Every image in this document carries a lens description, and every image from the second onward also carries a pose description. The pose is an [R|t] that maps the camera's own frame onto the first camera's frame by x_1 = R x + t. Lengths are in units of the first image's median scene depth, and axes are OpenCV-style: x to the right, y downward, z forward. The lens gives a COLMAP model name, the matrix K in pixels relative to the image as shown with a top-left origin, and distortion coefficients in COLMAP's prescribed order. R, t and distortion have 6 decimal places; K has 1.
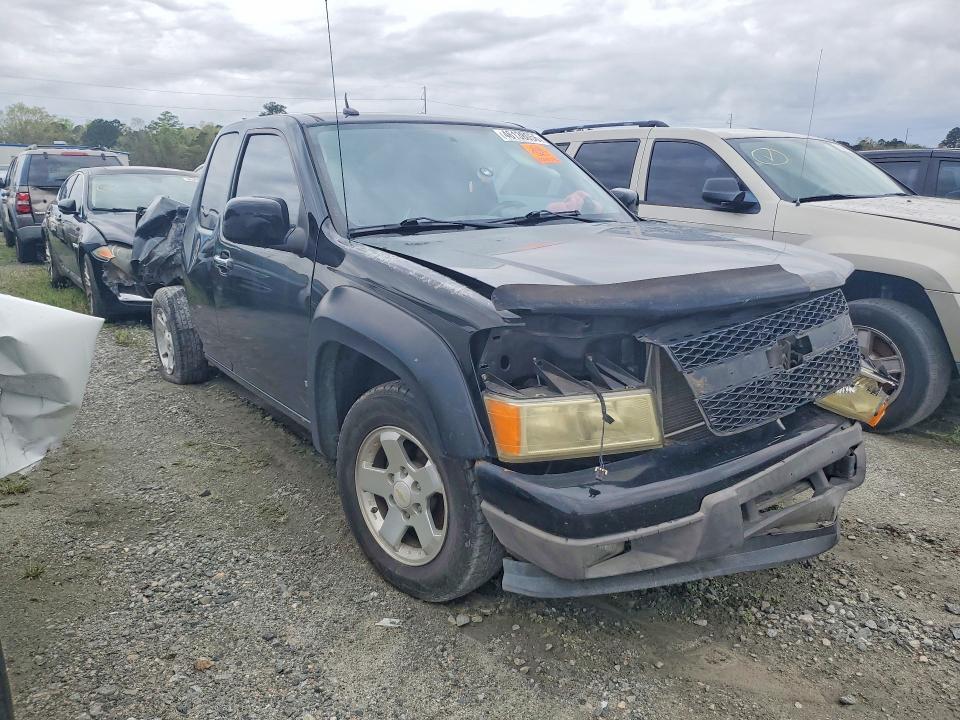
lens RADIAL K [[769.0, 0, 480.0], [0, 769.0, 360.0], [0, 0, 1]] dist [0.004078, 0.002499]
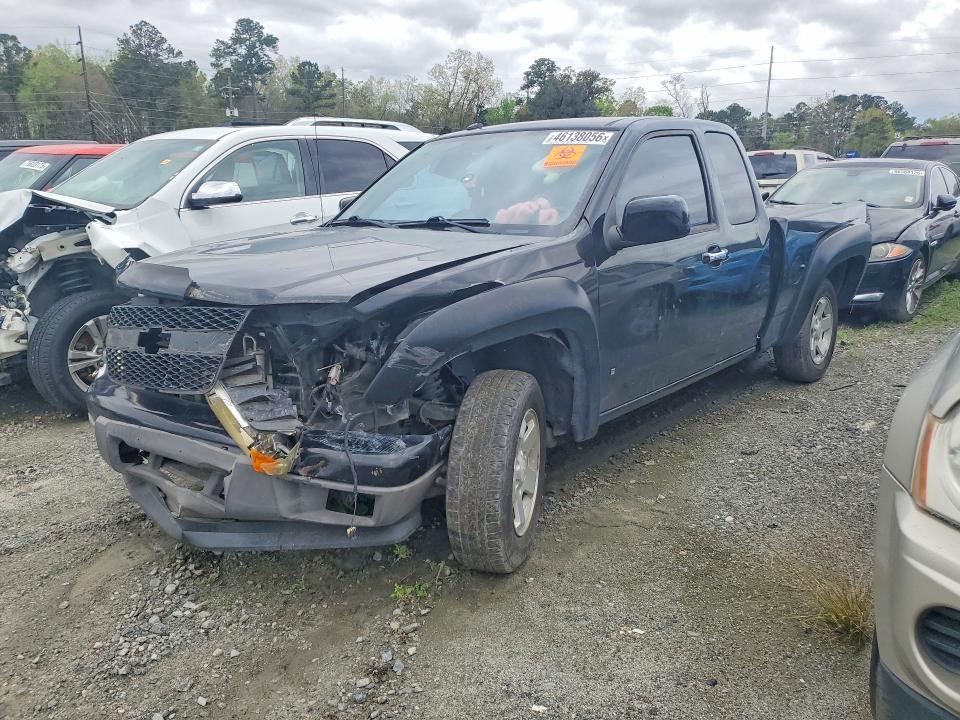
lens RADIAL K [[765.5, 0, 476.3], [0, 765.5, 325.5], [0, 0, 1]] dist [0.013899, 0.013684]
pose [[0.254779, 0.190184, -0.948113, 1.540795], [-0.212109, 0.967582, 0.137092, -0.280801], [0.943450, 0.166175, 0.286859, 1.058434]]
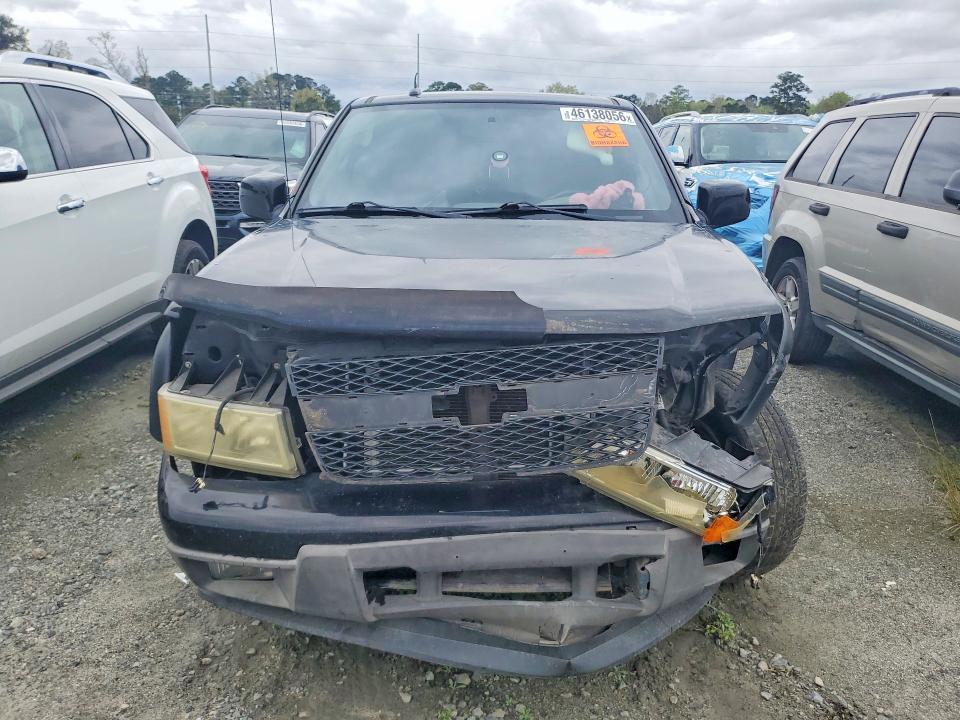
lens RADIAL K [[751.1, 0, 480.0], [0, 751.1, 360.0], [0, 0, 1]] dist [0.034337, 0.001855]
pose [[0.813868, 0.175722, -0.553841, 0.766962], [-0.154704, 0.984301, 0.084962, -0.111871], [0.560076, 0.016533, 0.828276, 0.351639]]
